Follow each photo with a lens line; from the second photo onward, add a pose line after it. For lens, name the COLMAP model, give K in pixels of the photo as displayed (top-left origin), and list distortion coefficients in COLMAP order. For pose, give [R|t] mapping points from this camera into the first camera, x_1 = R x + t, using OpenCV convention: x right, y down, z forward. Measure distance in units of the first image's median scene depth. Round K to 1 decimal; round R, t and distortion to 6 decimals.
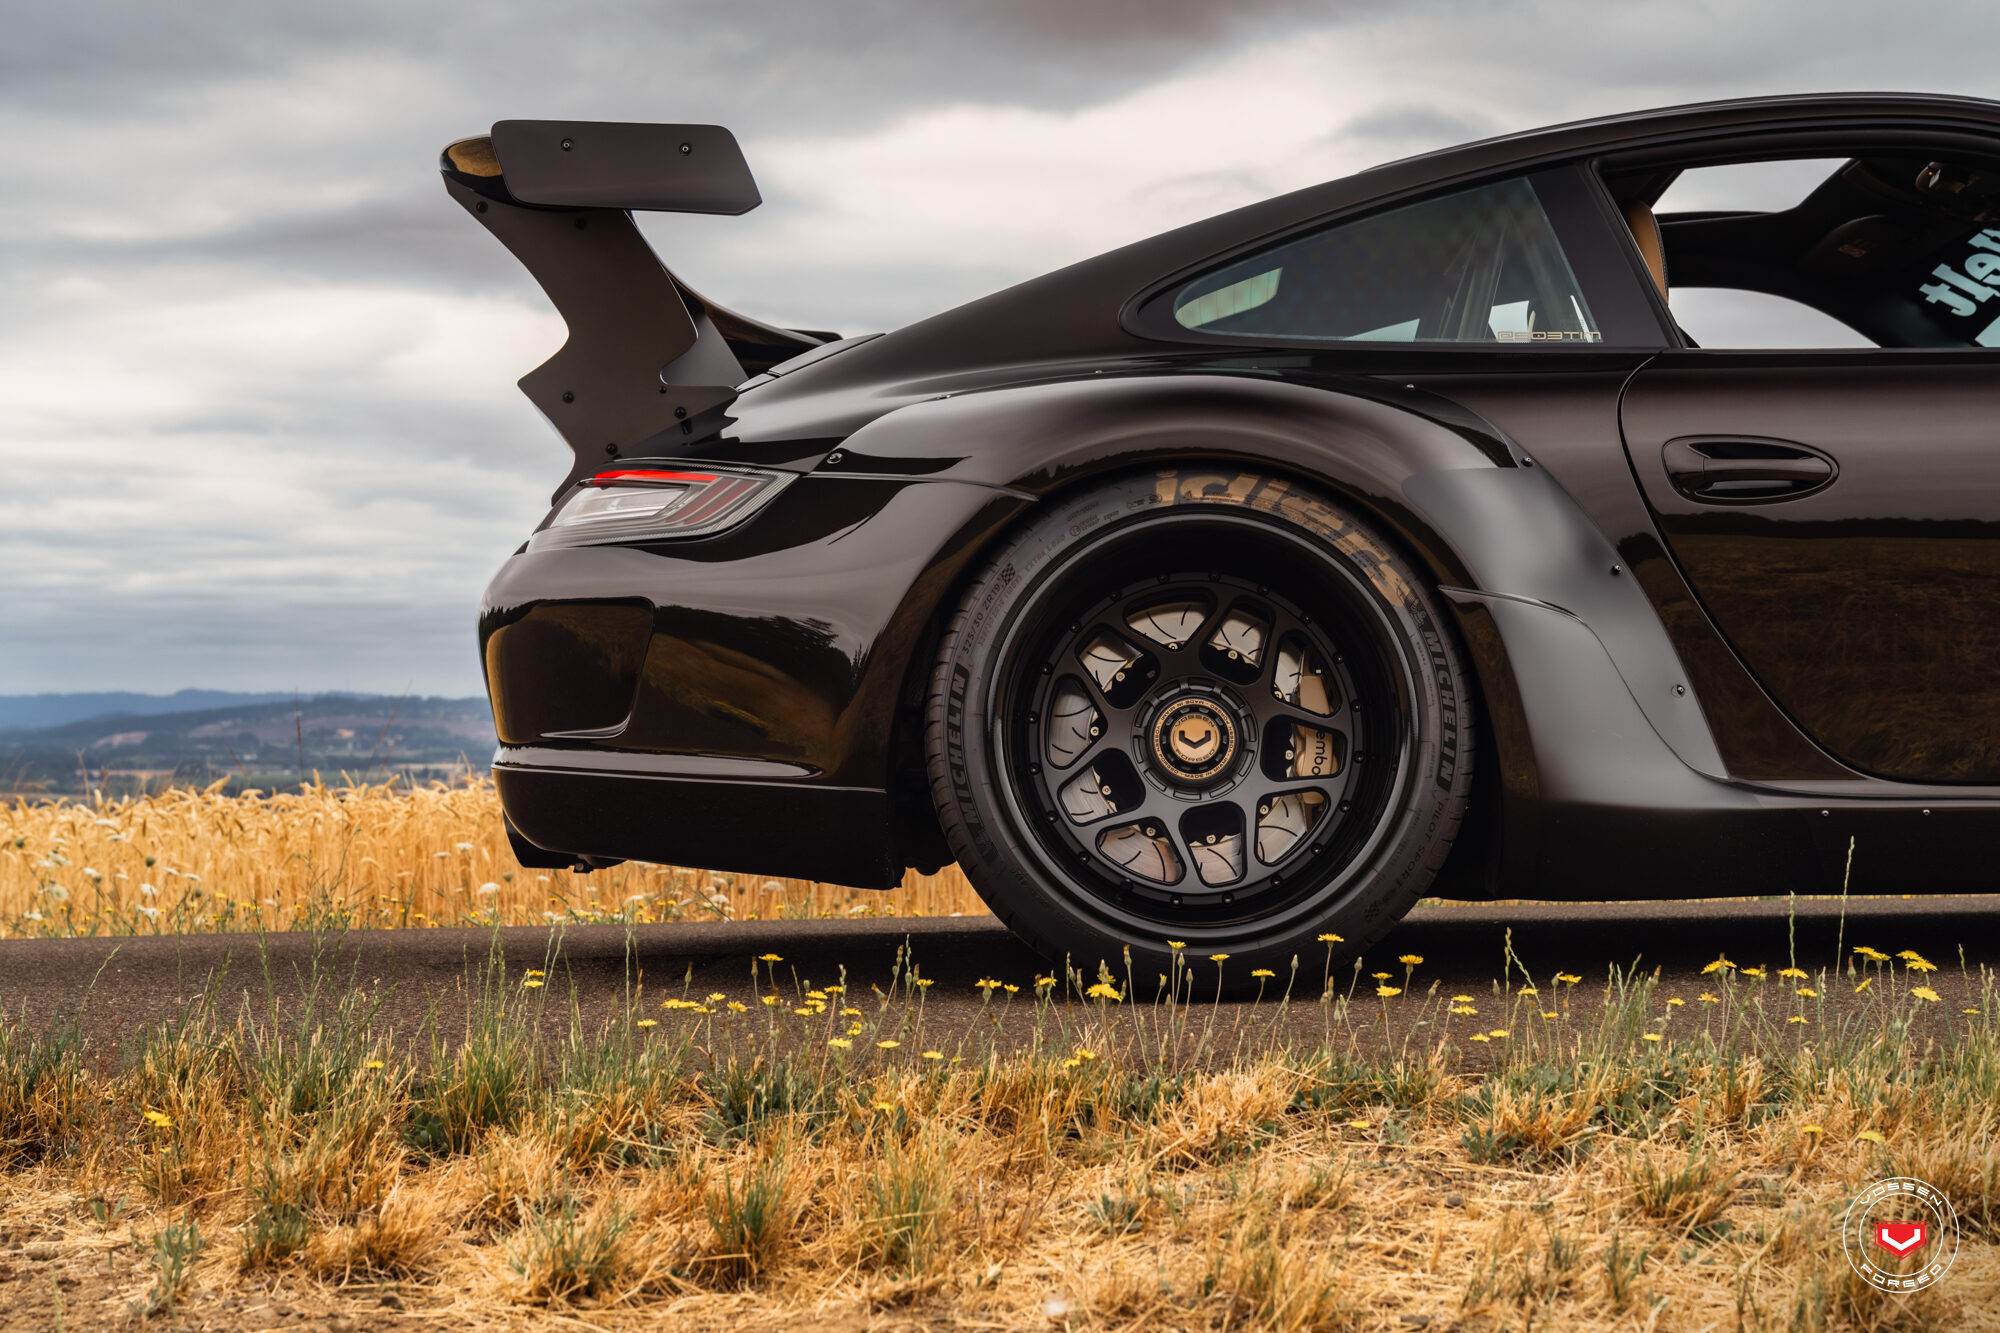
lens RADIAL K [[2853.1, 0, 1002.2], [0, 2853.1, 666.1], [0, 0, 1]] dist [0.001793, 0.000000]
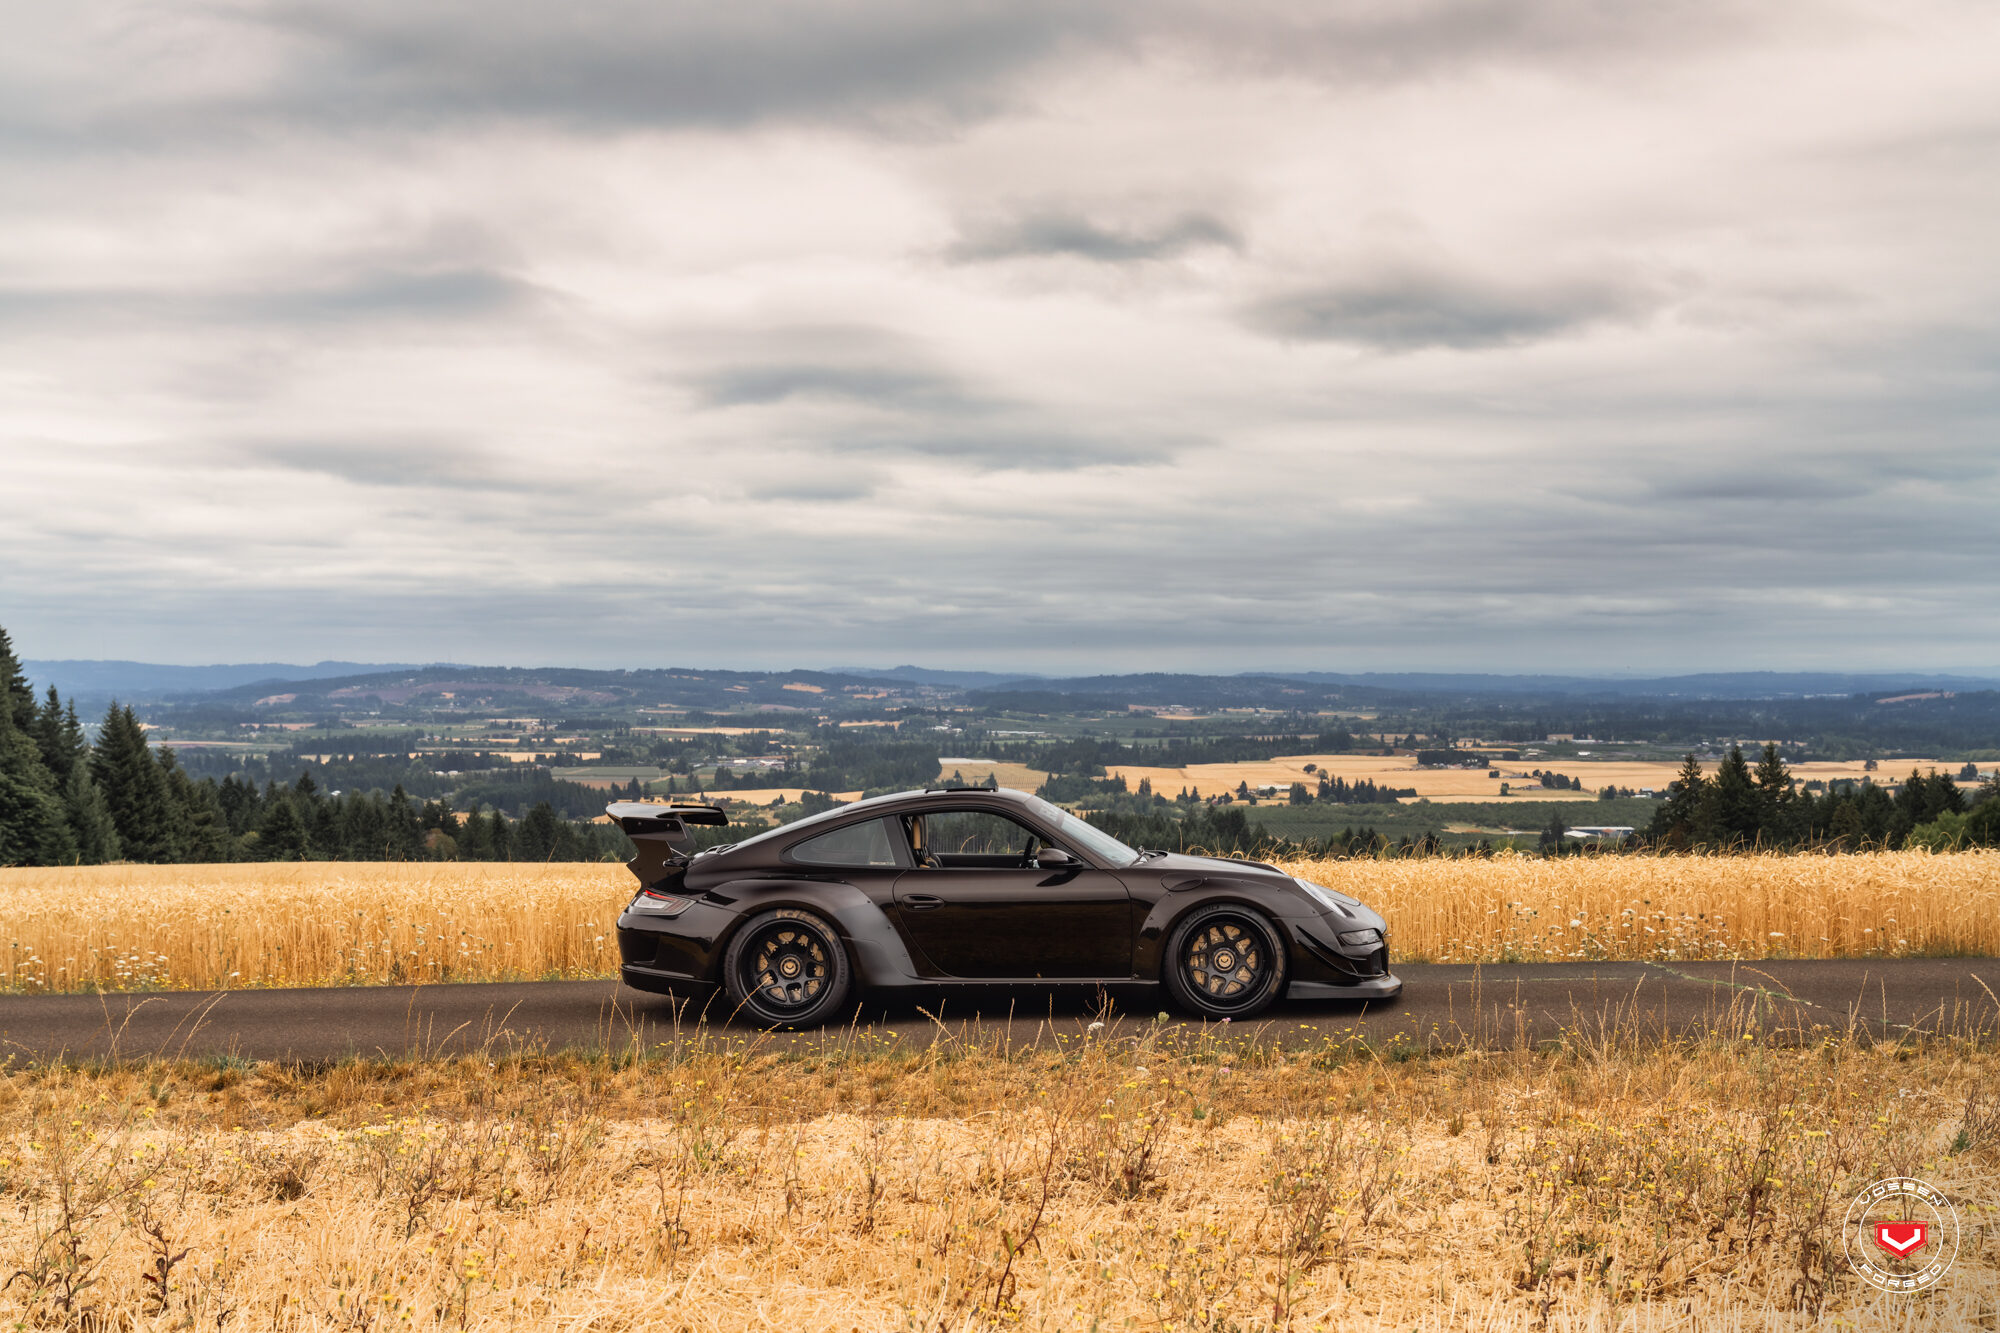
lens RADIAL K [[2174.8, 0, 994.2], [0, 2174.8, 666.4], [0, 0, 1]] dist [-0.001784, 0.000000]
pose [[0.999802, -0.000721, 0.019901, 0.288348], [0.000508, 0.999943, 0.010689, -0.427348], [-0.019907, -0.010677, 0.999745, -2.082665]]
